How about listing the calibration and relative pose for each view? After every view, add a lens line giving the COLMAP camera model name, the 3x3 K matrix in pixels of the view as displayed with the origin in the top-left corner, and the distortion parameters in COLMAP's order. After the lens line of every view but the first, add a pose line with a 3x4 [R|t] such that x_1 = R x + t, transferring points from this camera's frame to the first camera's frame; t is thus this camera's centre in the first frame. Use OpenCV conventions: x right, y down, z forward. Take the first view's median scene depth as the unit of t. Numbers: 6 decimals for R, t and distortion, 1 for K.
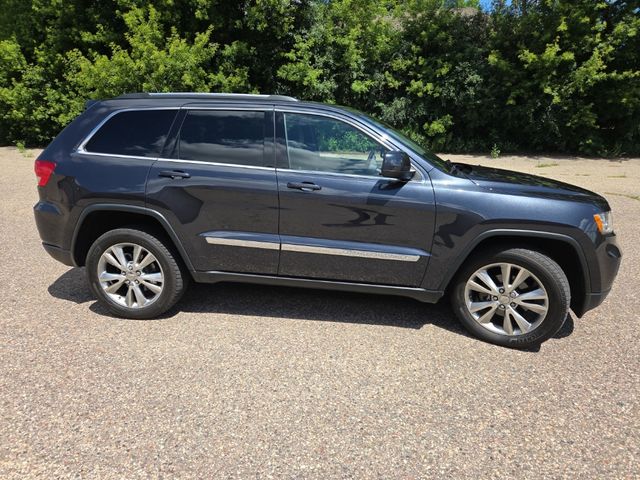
lens RADIAL K [[425.3, 0, 319.0], [0, 425.3, 242.4], [0, 0, 1]] dist [0.074818, -0.058351]
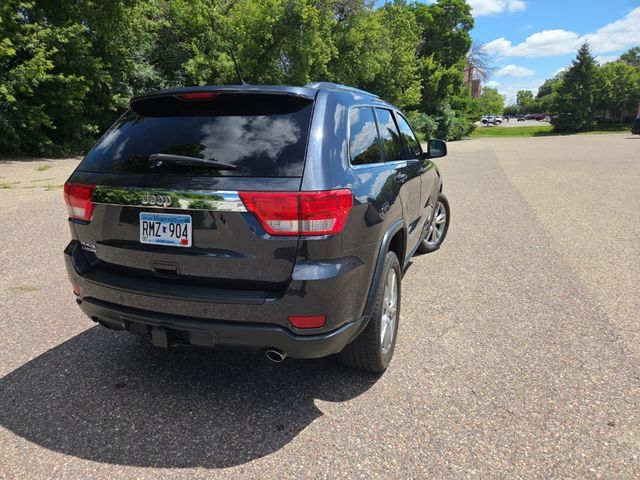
lens RADIAL K [[425.2, 0, 314.1], [0, 425.2, 245.2], [0, 0, 1]] dist [0.071024, -0.054382]
pose [[0.233184, -0.267408, 0.934943, -0.272143], [0.264532, 0.942633, 0.203631, -0.054456], [-0.935761, 0.199839, 0.290545, 0.200696]]
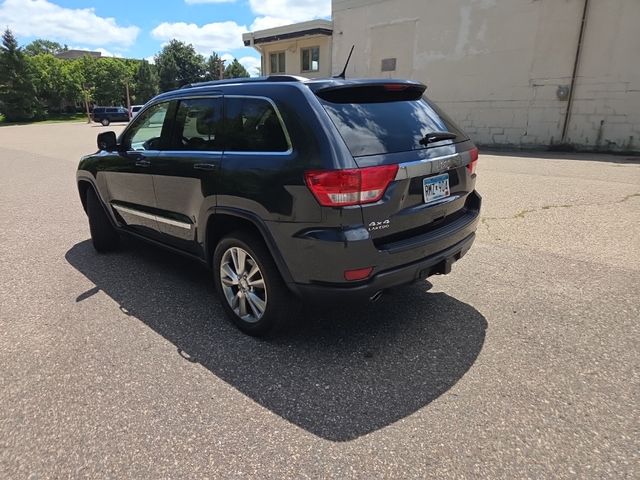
lens RADIAL K [[425.2, 0, 314.8], [0, 425.2, 238.6], [0, 0, 1]] dist [0.071024, -0.054382]
pose [[-0.787301, -0.174284, 0.591424, -0.224092], [0.168328, 0.862022, 0.478103, -0.121736], [-0.593146, 0.475965, -0.649334, 0.445888]]
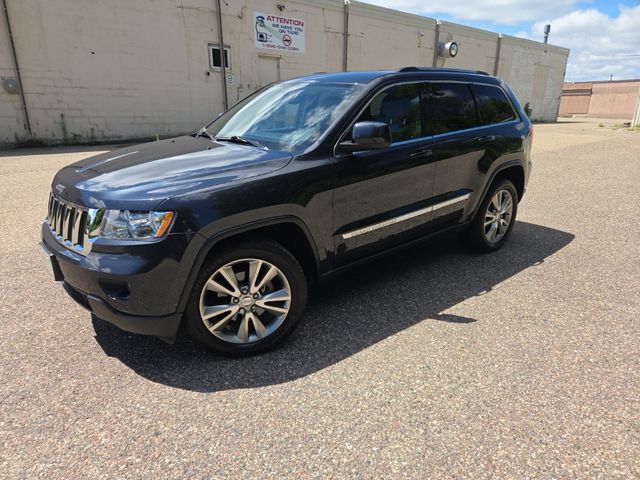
lens RADIAL K [[426.3, 0, 311.7], [0, 426.3, 246.9], [0, 0, 1]] dist [0.059894, -0.041558]
pose [[-0.671772, 0.228306, -0.704698, 0.210262], [-0.198809, 0.860849, 0.468416, -0.107429], [0.713581, 0.454769, -0.532905, 0.421174]]
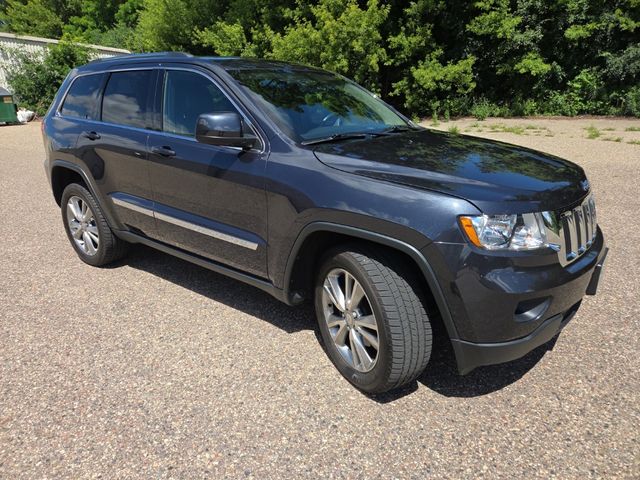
lens RADIAL K [[425.3, 0, 310.8], [0, 425.3, 235.4], [0, 0, 1]] dist [0.074818, -0.058351]
pose [[0.862624, 0.134160, -0.487730, 0.146578], [-0.105996, 0.990723, 0.085048, -0.013147], [0.494615, -0.021668, 0.868842, 0.070447]]
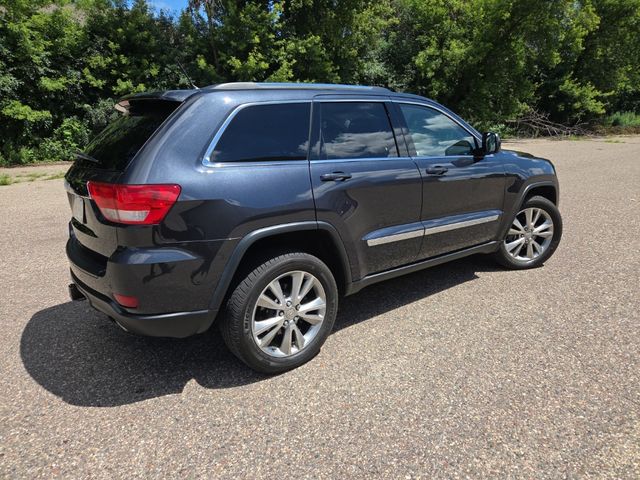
lens RADIAL K [[425.2, 0, 318.3], [0, 425.2, 231.8], [0, 0, 1]] dist [0.071024, -0.054382]
pose [[0.713707, -0.206224, 0.669399, -0.203689], [0.226261, 0.972320, 0.058308, -0.023043], [-0.662894, 0.109844, 0.740612, 0.086471]]
